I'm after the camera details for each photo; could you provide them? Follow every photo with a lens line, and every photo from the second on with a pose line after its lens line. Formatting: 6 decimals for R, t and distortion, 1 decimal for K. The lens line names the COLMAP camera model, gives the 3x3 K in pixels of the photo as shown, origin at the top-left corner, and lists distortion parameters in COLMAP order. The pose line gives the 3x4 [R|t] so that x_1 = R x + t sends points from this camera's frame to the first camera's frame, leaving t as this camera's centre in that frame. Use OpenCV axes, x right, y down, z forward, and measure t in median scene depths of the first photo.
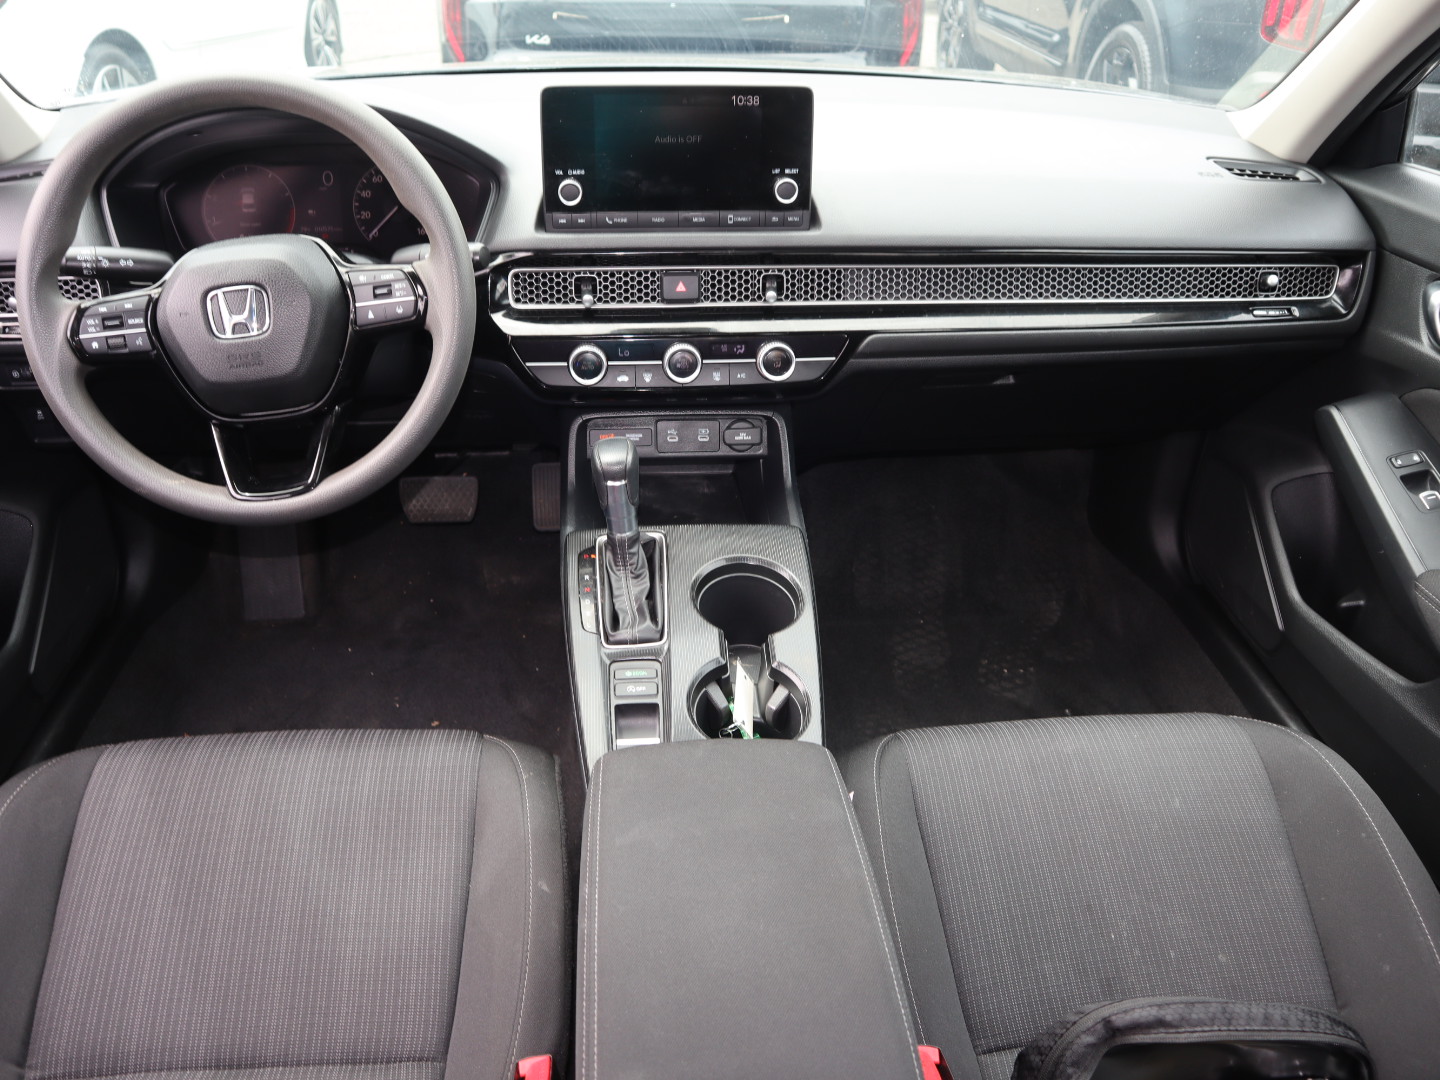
lens RADIAL K [[1123.2, 0, 723.3], [0, 1123.2, 548.8], [0, 0, 1]] dist [-0.117640, 0.076377]
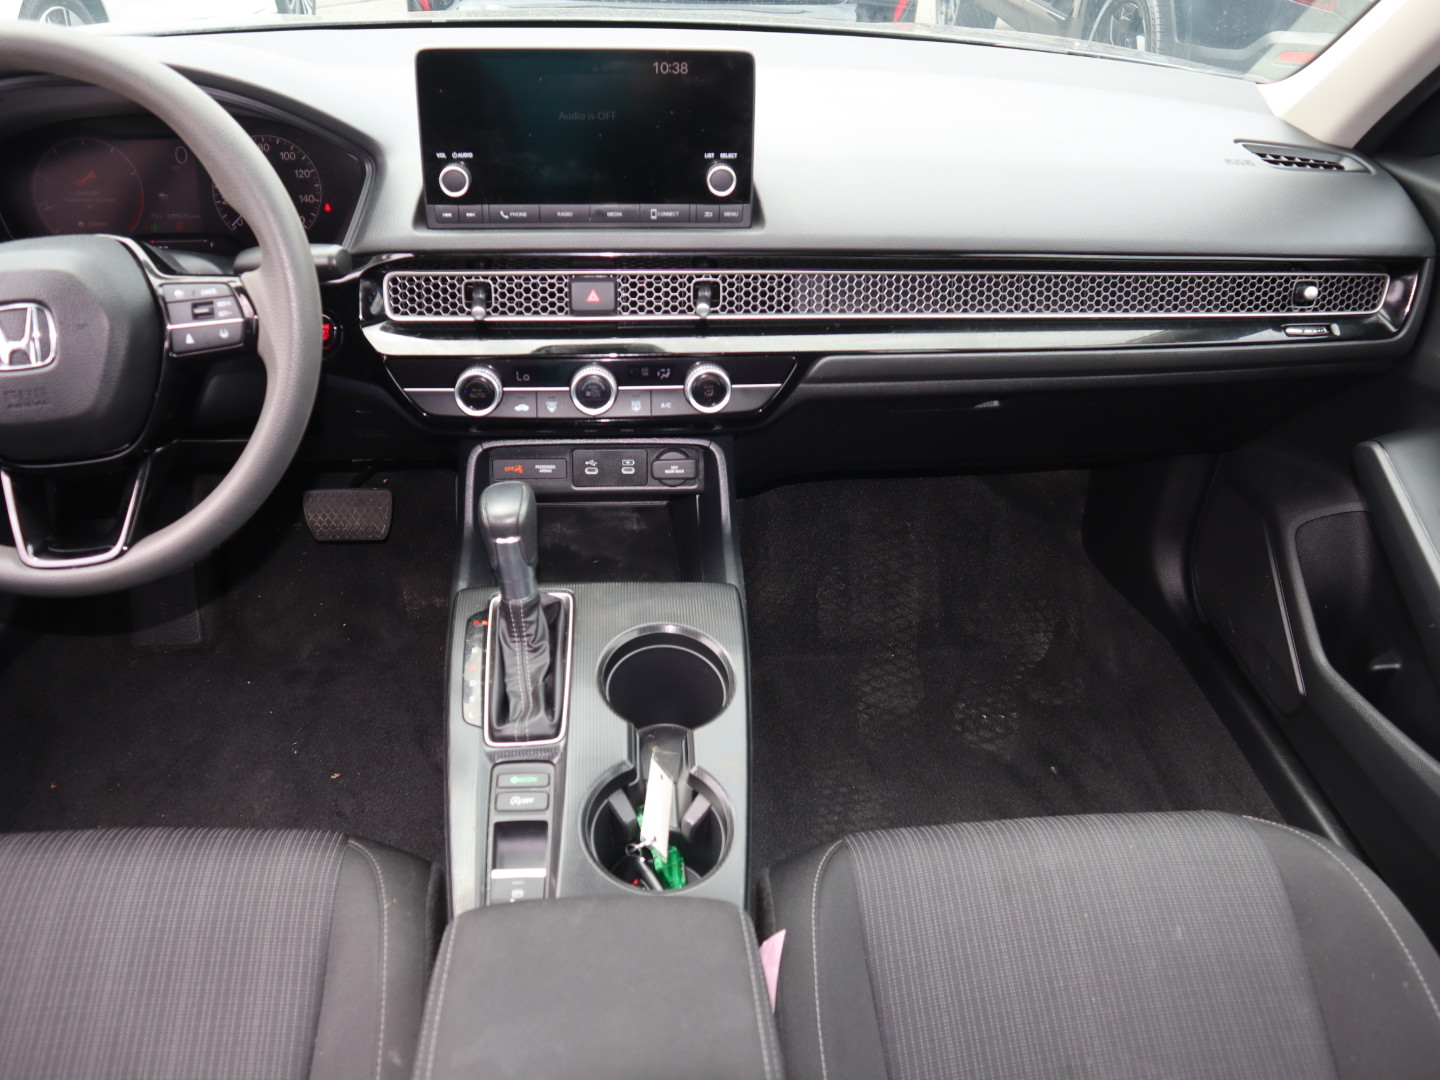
lens RADIAL K [[1123.2, 0, 721.7], [0, 1123.2, 543.4], [0, 0, 1]] dist [-0.117640, 0.076377]
pose [[0.999909, 0.012797, 0.004227, 0.056222], [-0.012942, 0.999254, 0.036399, -0.085172], [-0.003758, -0.036450, 0.999328, 0.175644]]
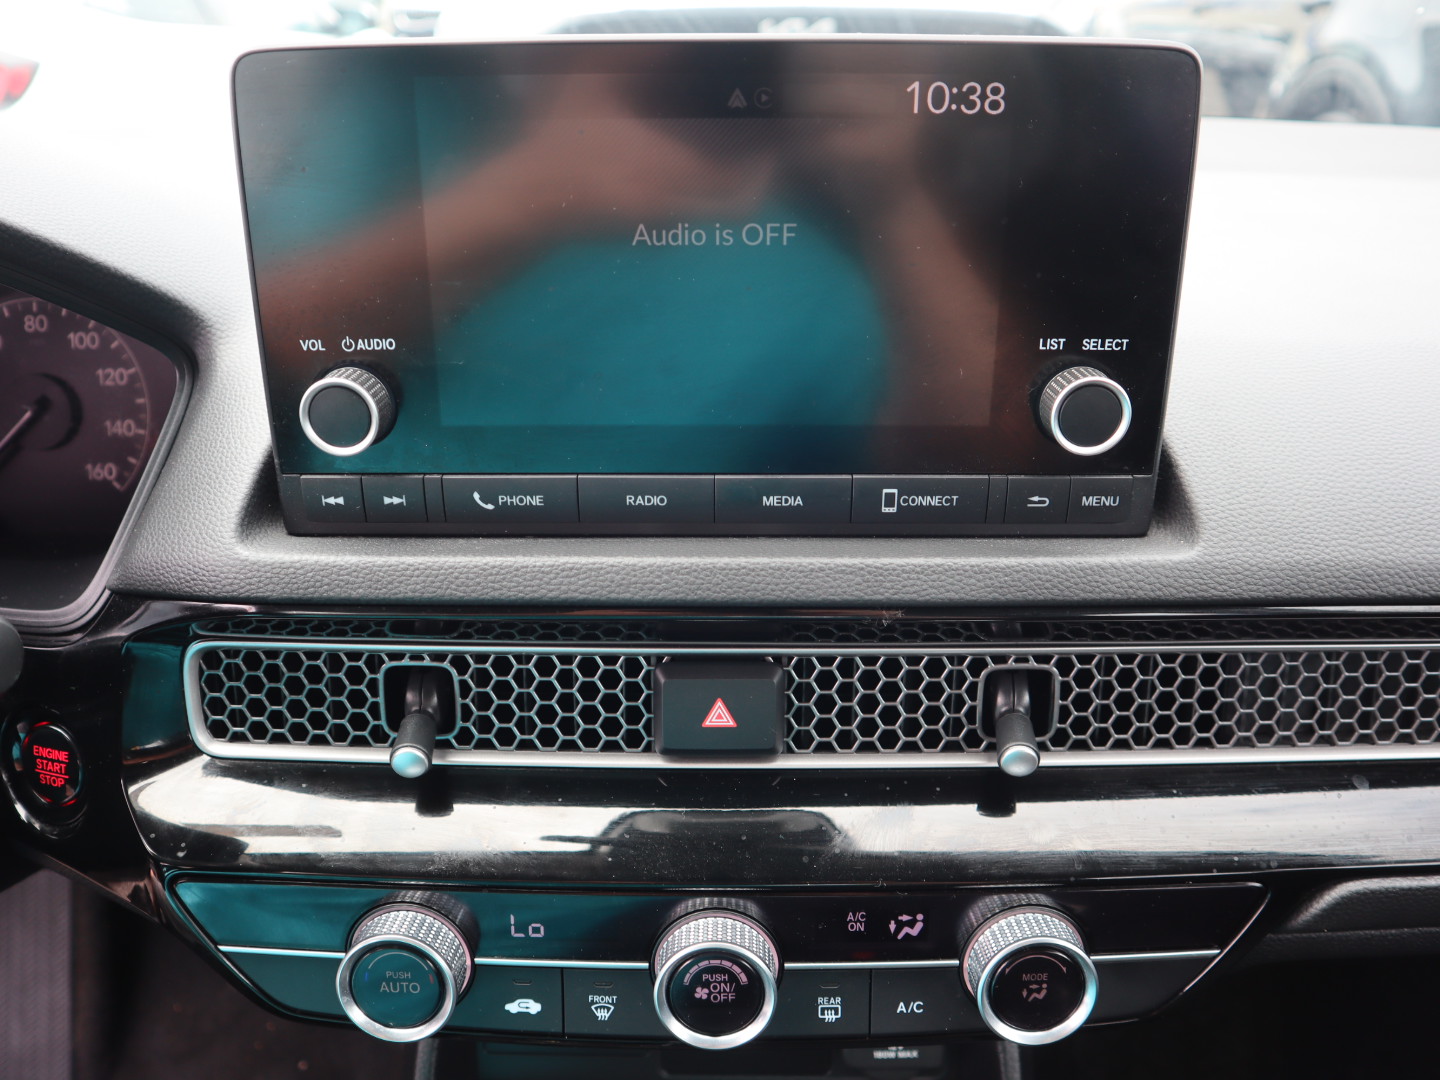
lens RADIAL K [[1123.2, 0, 723.9], [0, 1123.2, 544.6], [0, 0, 1]] dist [-0.117640, 0.076377]
pose [[0.995135, 0.022842, -0.095841, -0.008561], [-0.032694, 0.994193, -0.102522, -0.253239], [0.092943, 0.105156, 0.990103, 0.702910]]
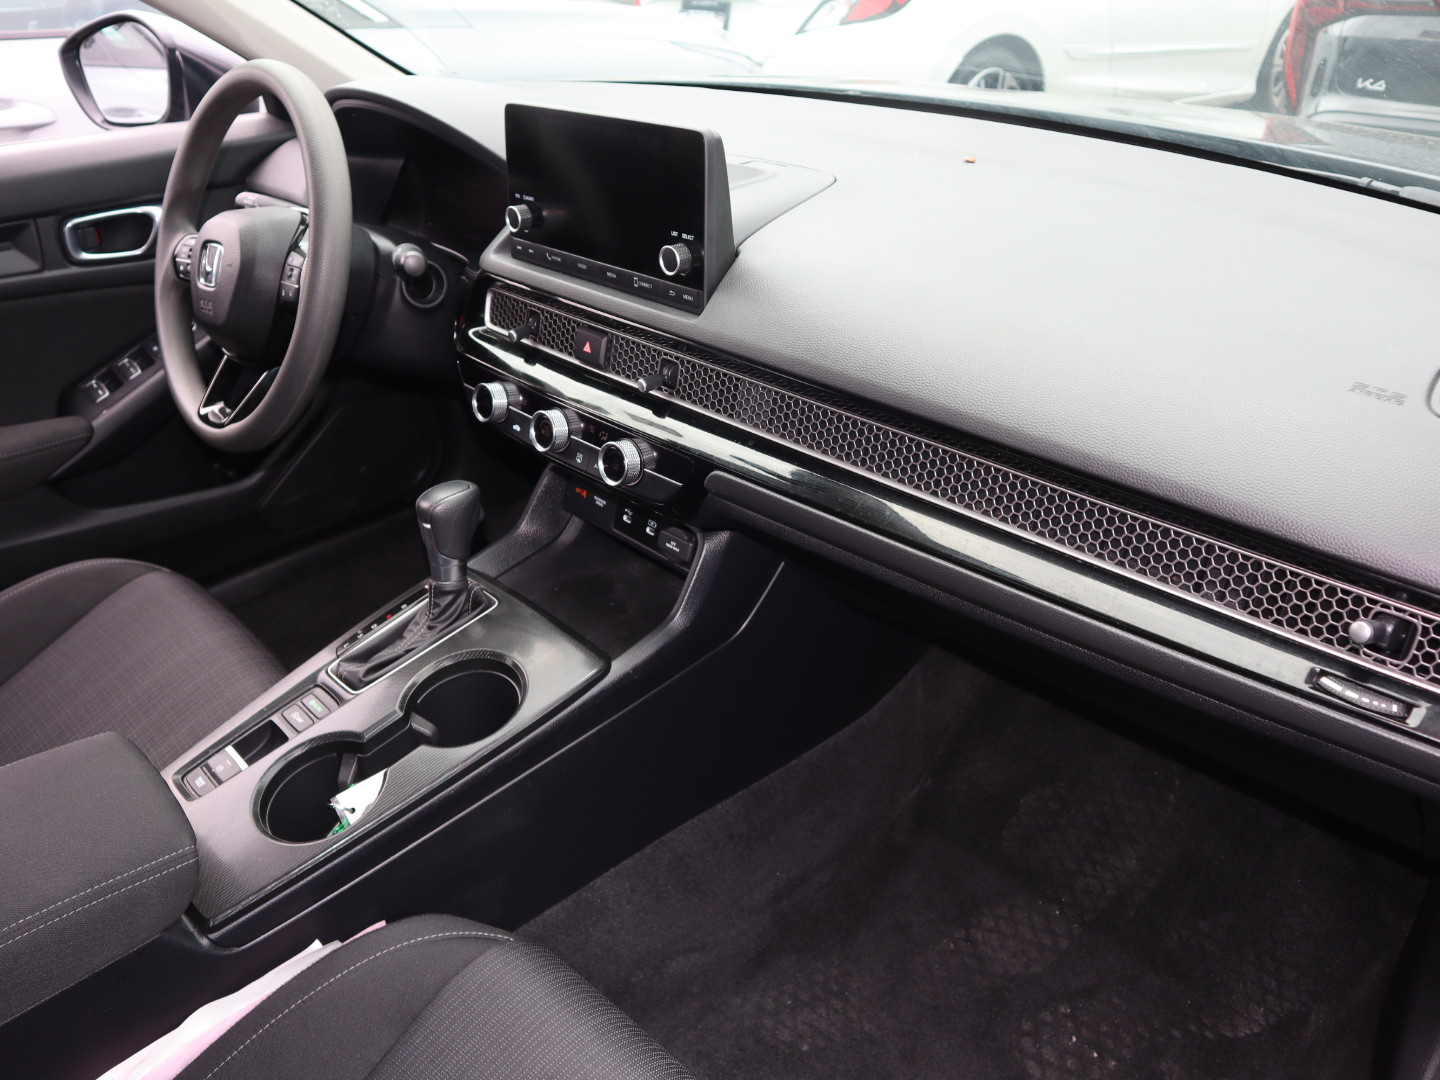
lens RADIAL K [[1123.2, 0, 720.0], [0, 1123.2, 546.8], [0, 0, 1]] dist [-0.117640, 0.076377]
pose [[0.623151, 0.363809, -0.692333, 0.687373], [-0.374878, 0.915847, 0.143844, -0.259801], [0.686403, 0.169904, 0.707095, 0.495678]]
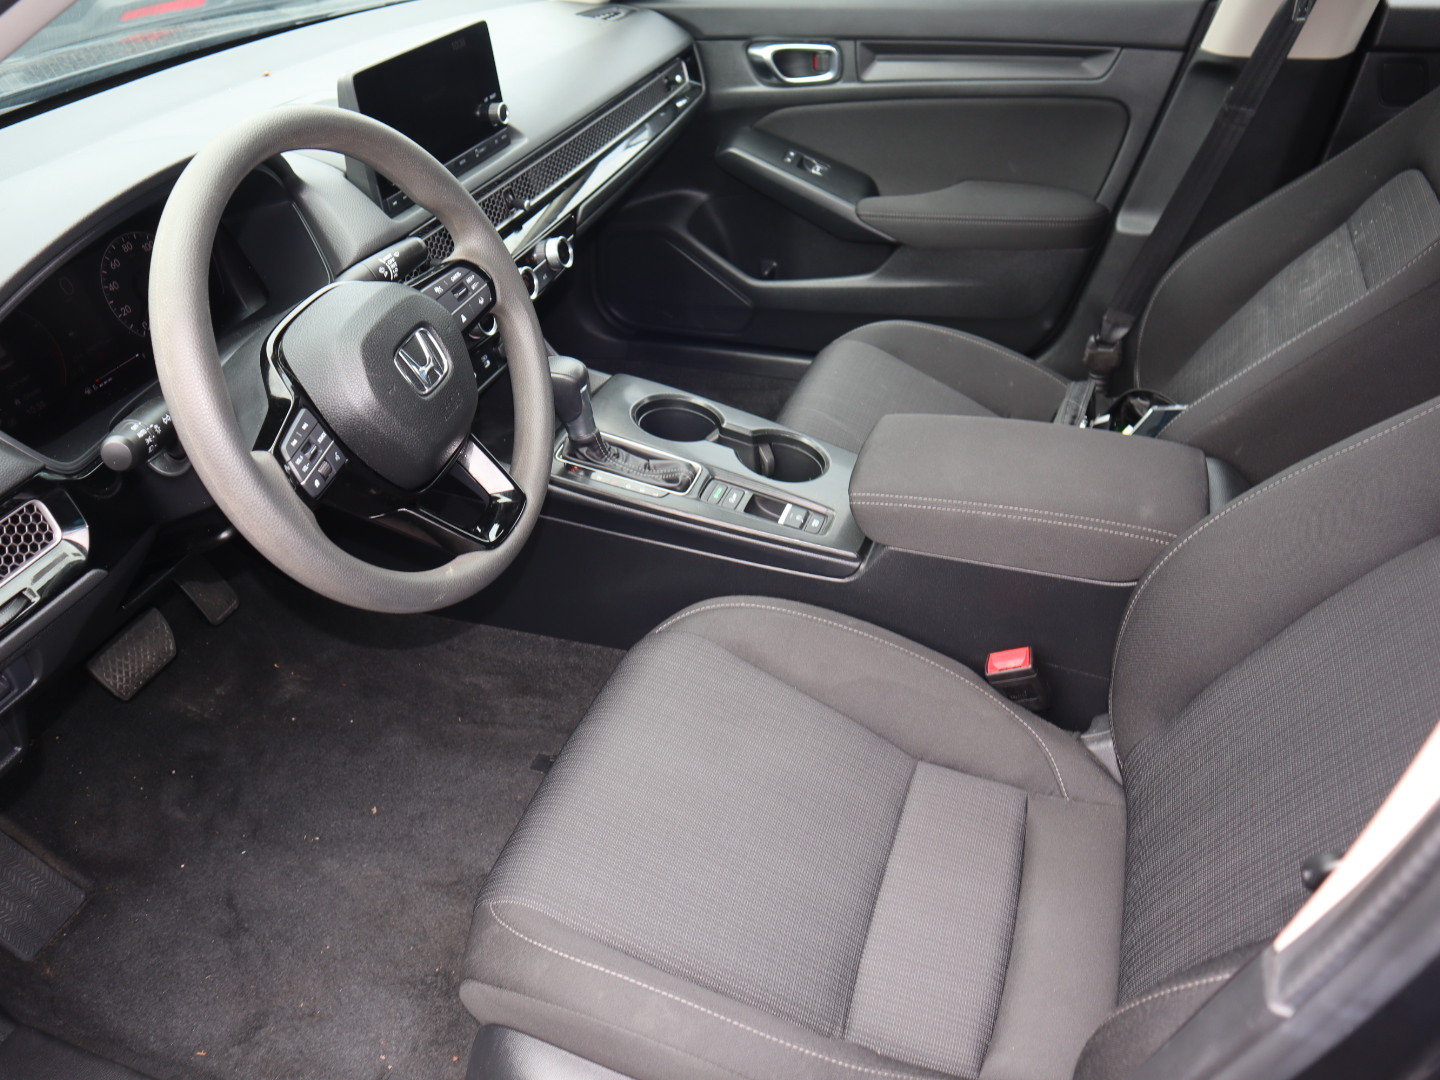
lens RADIAL K [[1123.2, 0, 720.5], [0, 1123.2, 541.0], [0, 0, 1]] dist [-0.117640, 0.076377]
pose [[0.401758, -0.561294, 0.723561, -0.908611], [0.515123, 0.791791, 0.328200, -0.226892], [-0.757126, 0.240866, 0.607243, 0.244921]]
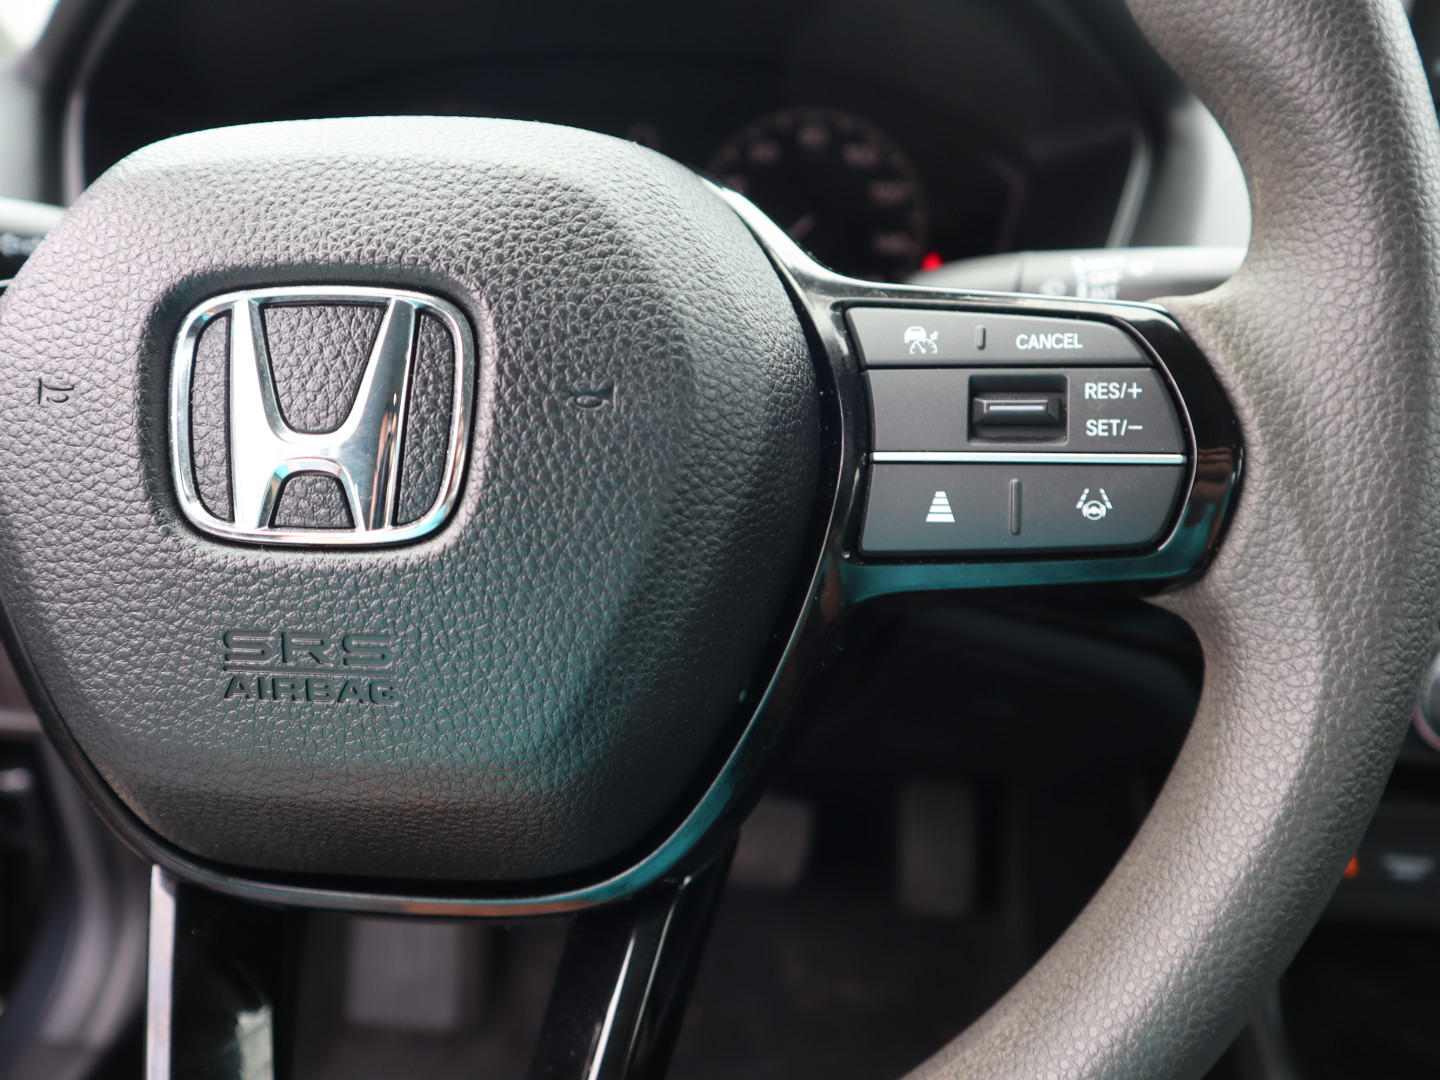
lens RADIAL K [[1123.2, 0, 727.7], [0, 1123.2, 541.8], [0, 0, 1]] dist [-0.117640, 0.076377]
pose [[0.982717, 0.122046, -0.139182, -0.284923], [-0.143755, 0.976851, -0.158422, -0.144943], [0.116625, 0.175692, 0.977513, 0.687173]]
